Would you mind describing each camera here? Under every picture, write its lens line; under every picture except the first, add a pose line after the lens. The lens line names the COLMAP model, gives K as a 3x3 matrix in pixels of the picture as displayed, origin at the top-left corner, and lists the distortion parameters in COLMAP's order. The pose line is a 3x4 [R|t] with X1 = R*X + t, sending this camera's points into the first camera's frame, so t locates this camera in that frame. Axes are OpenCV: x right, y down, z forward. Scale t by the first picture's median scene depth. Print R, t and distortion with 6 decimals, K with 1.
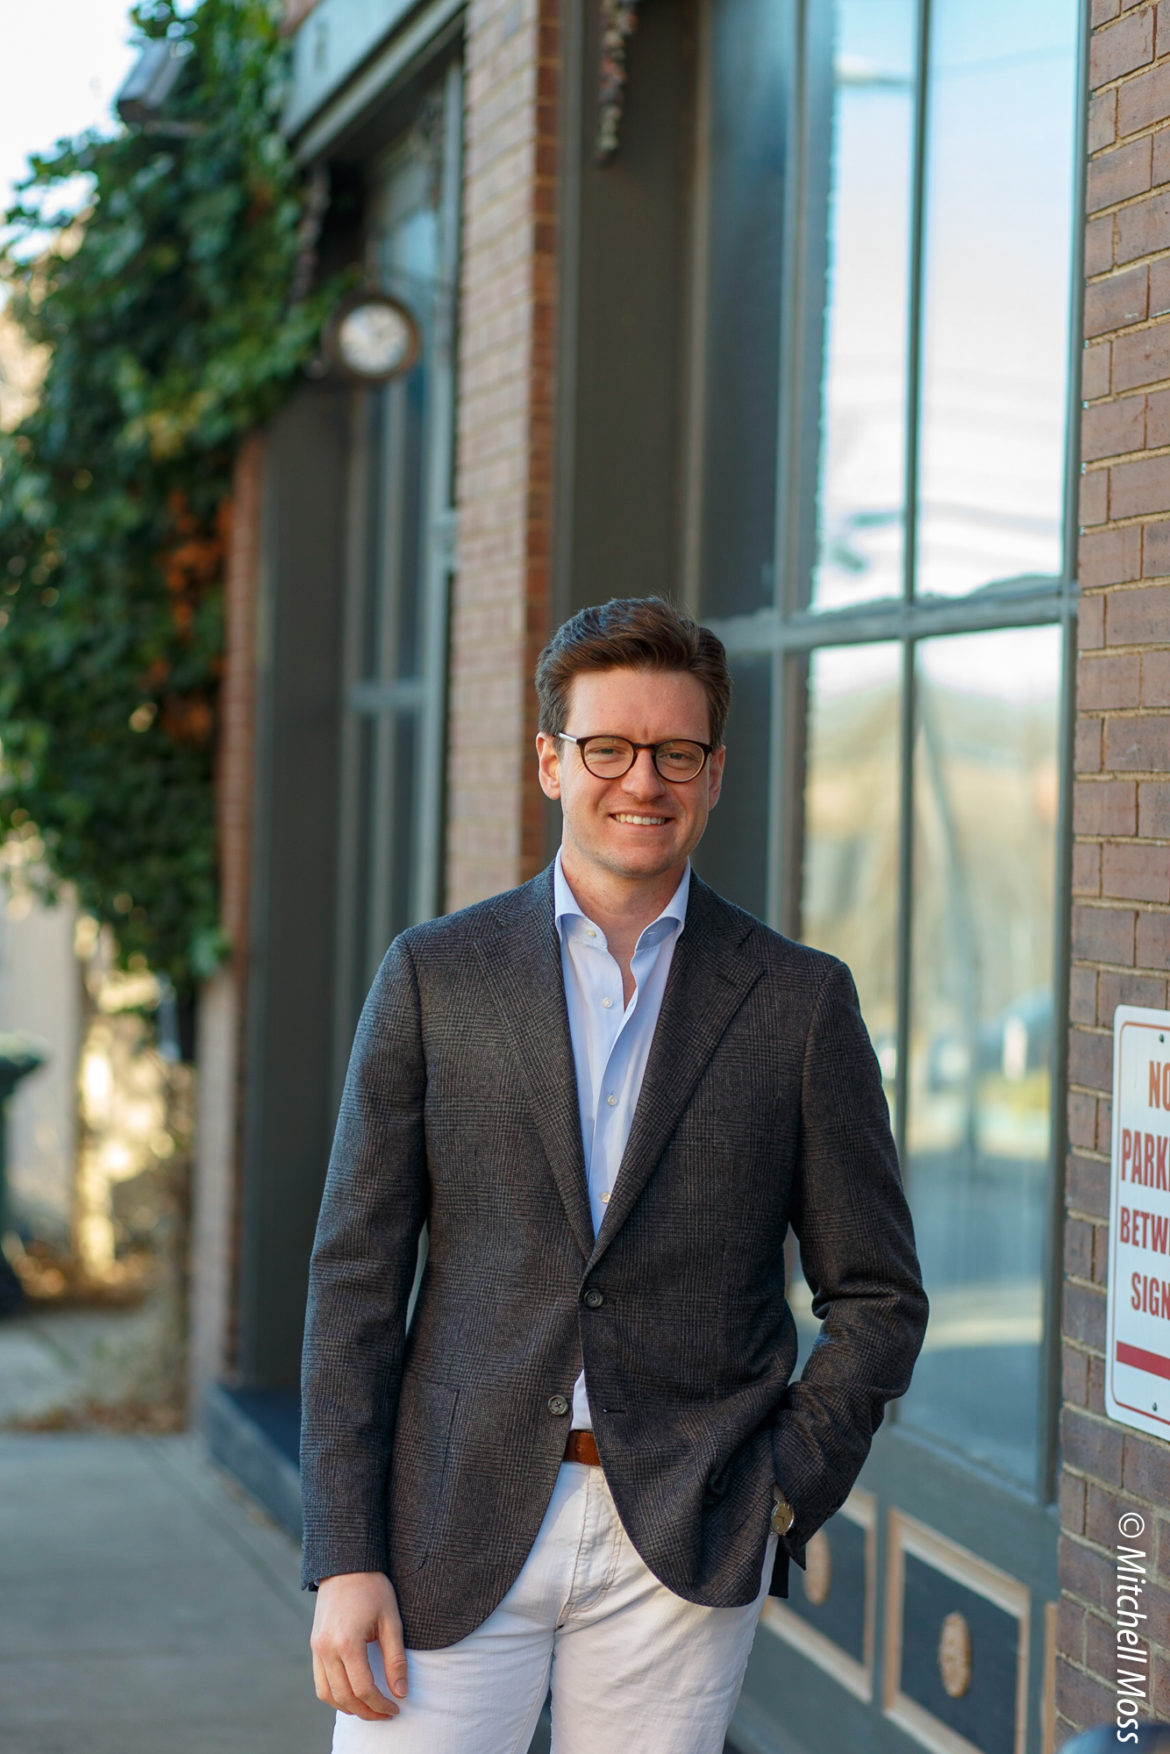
lens RADIAL K [[4140.2, 0, 585.0], [0, 4140.2, 877.0], [0, 0, 1]] dist [0.061673, -0.366087]
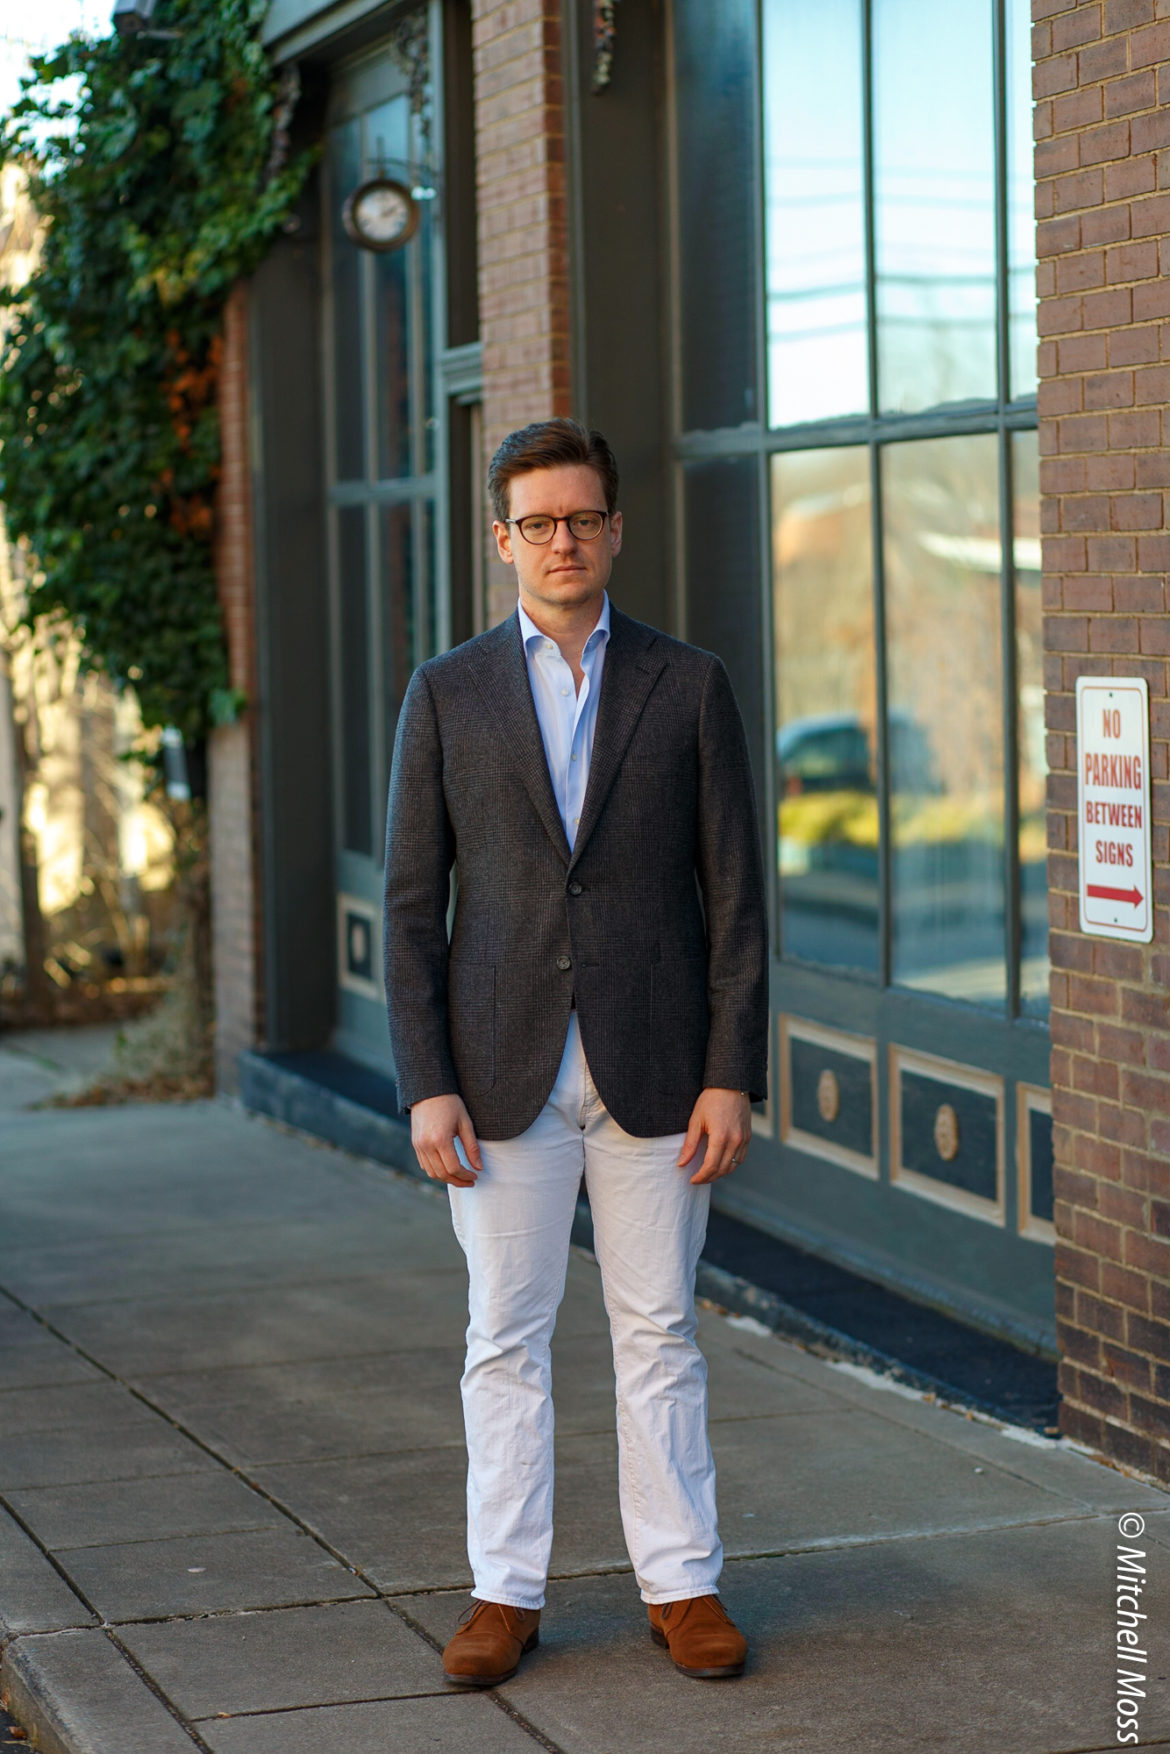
lens RADIAL K [[4140.2, 0, 585.0], [0, 4140.2, 877.0], [0, 0, 1]] dist [0.061673, -0.366087]
pose [[0.995962, -0.054738, 0.071159, -0.088745], [0.050526, 0.996937, 0.059700, 0.001278], [-0.074209, -0.055864, 0.995677, -0.290732]]
